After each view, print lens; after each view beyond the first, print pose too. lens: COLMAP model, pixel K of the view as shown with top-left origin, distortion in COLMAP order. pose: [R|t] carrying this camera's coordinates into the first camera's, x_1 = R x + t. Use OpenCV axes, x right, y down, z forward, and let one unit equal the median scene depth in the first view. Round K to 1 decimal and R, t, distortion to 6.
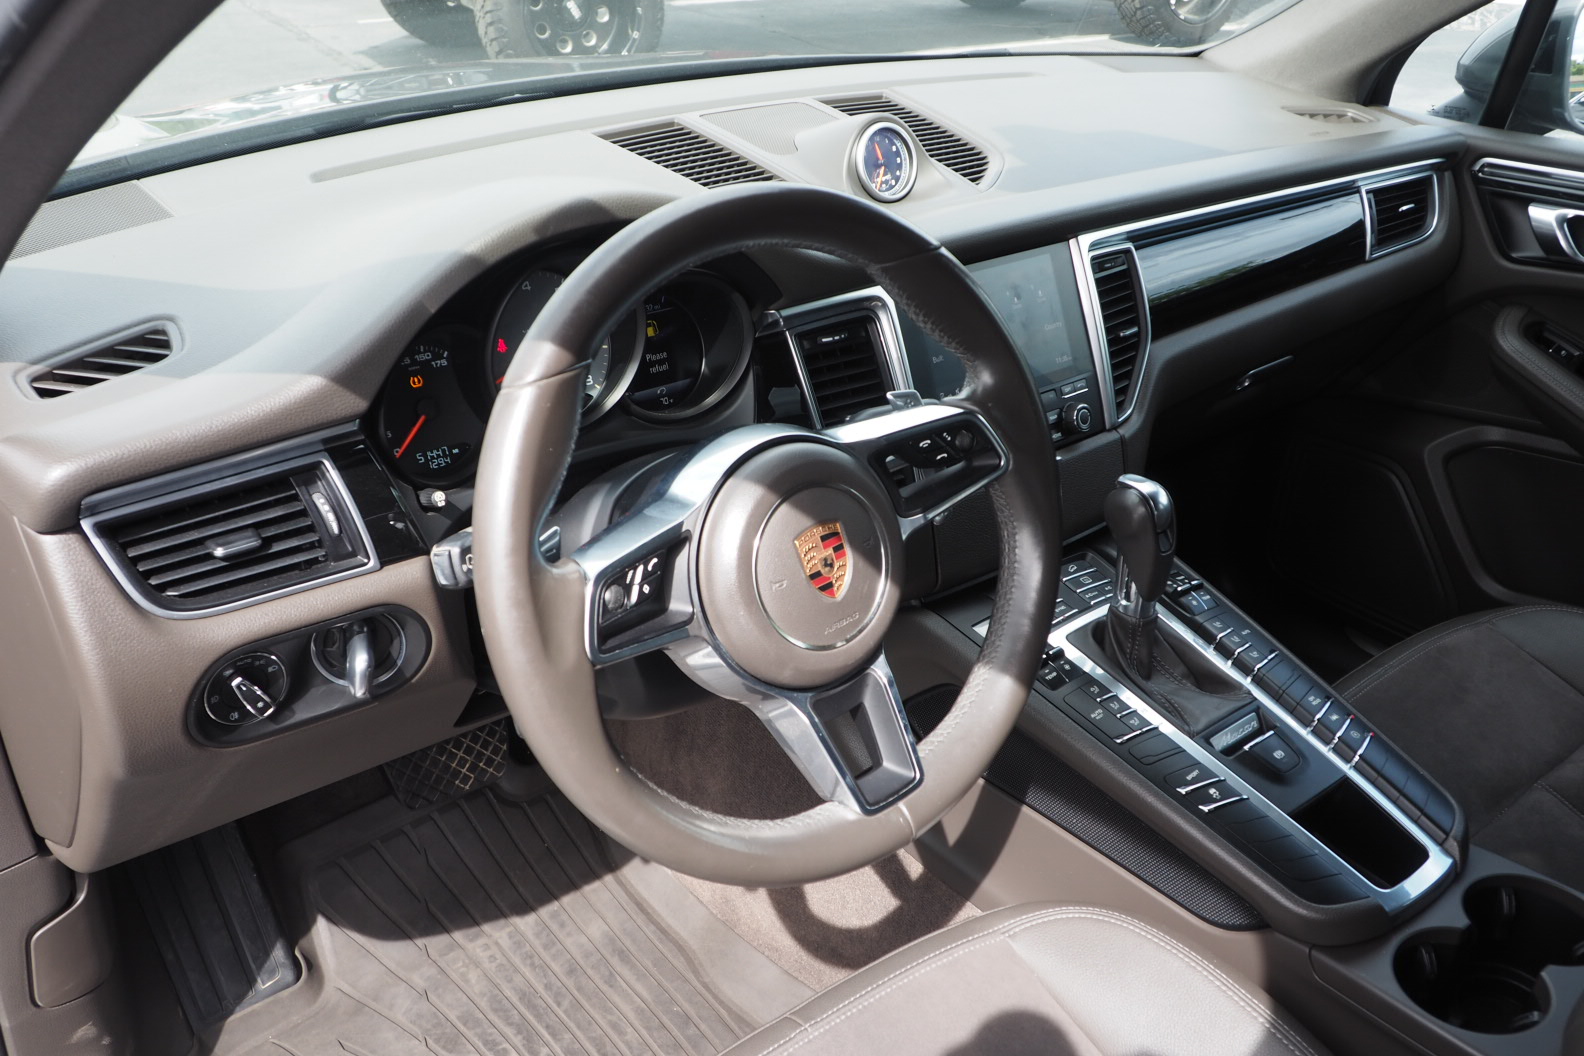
lens RADIAL K [[1319.9, 0, 790.9], [0, 1319.9, 530.6], [0, 0, 1]] dist [-0.049904, -0.013409]
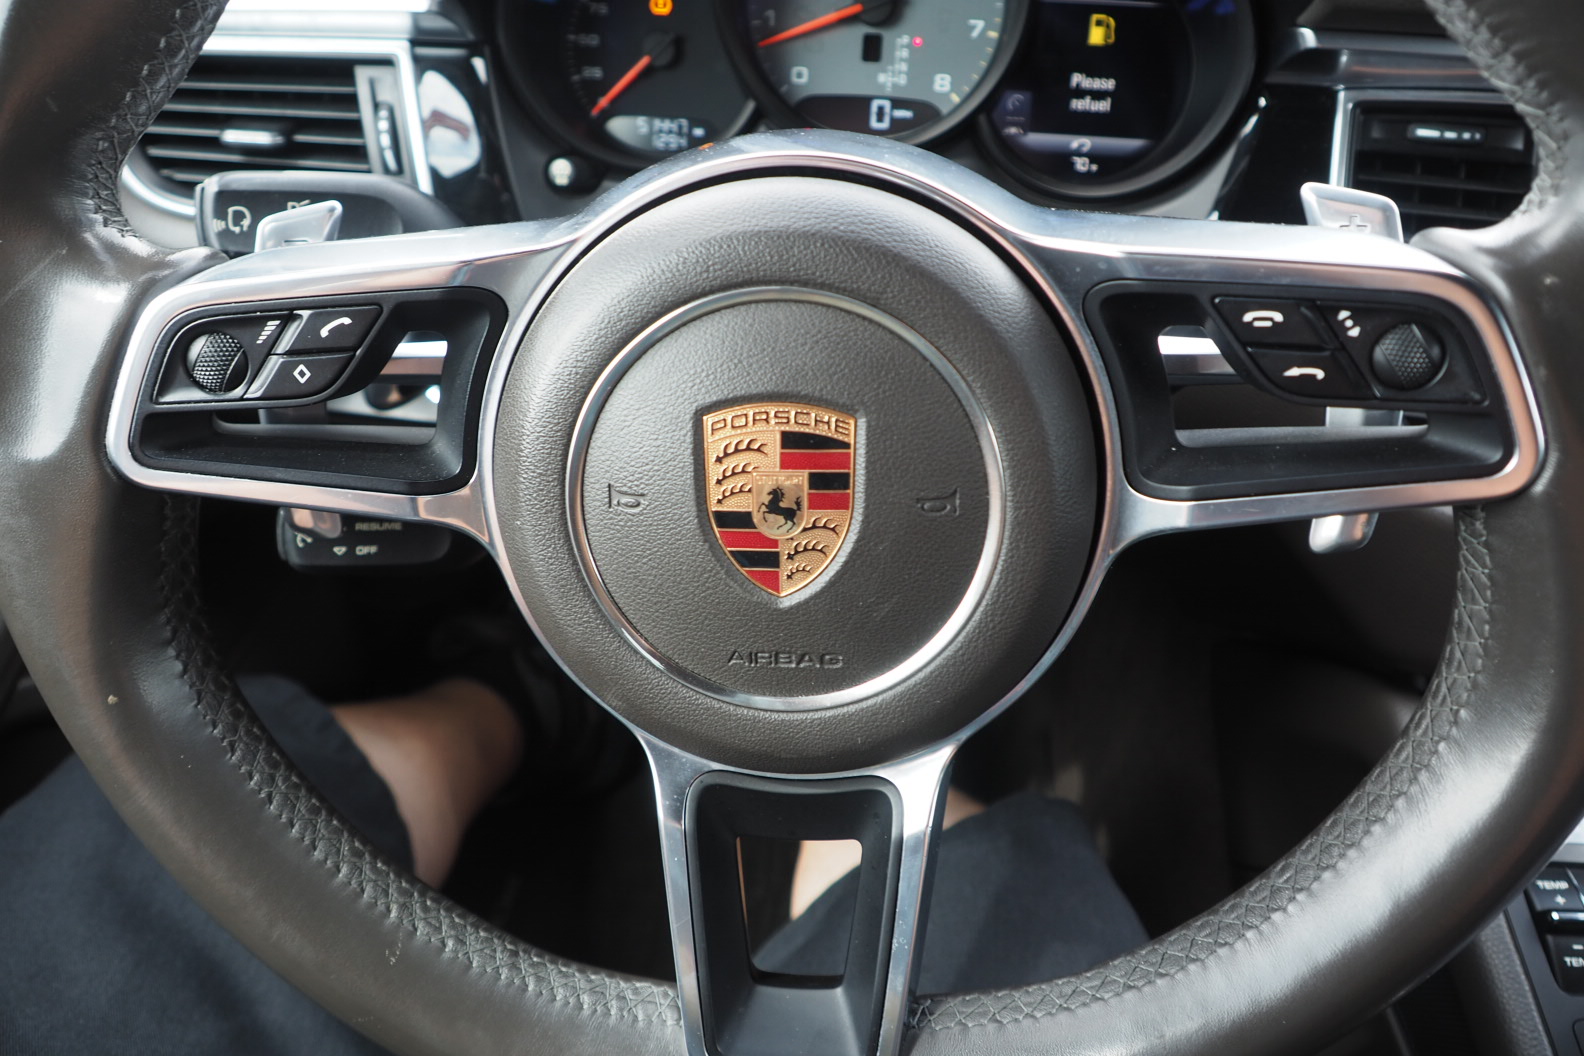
lens RADIAL K [[1108.3, 0, 791.0], [0, 1108.3, 524.5], [0, 0, 1]] dist [-0.027381, -0.005666]
pose [[0.720345, 0.425055, -0.548117, 0.186286], [-0.334614, 0.905151, 0.262174, -0.049313], [0.607567, -0.005448, 0.794250, 0.674585]]
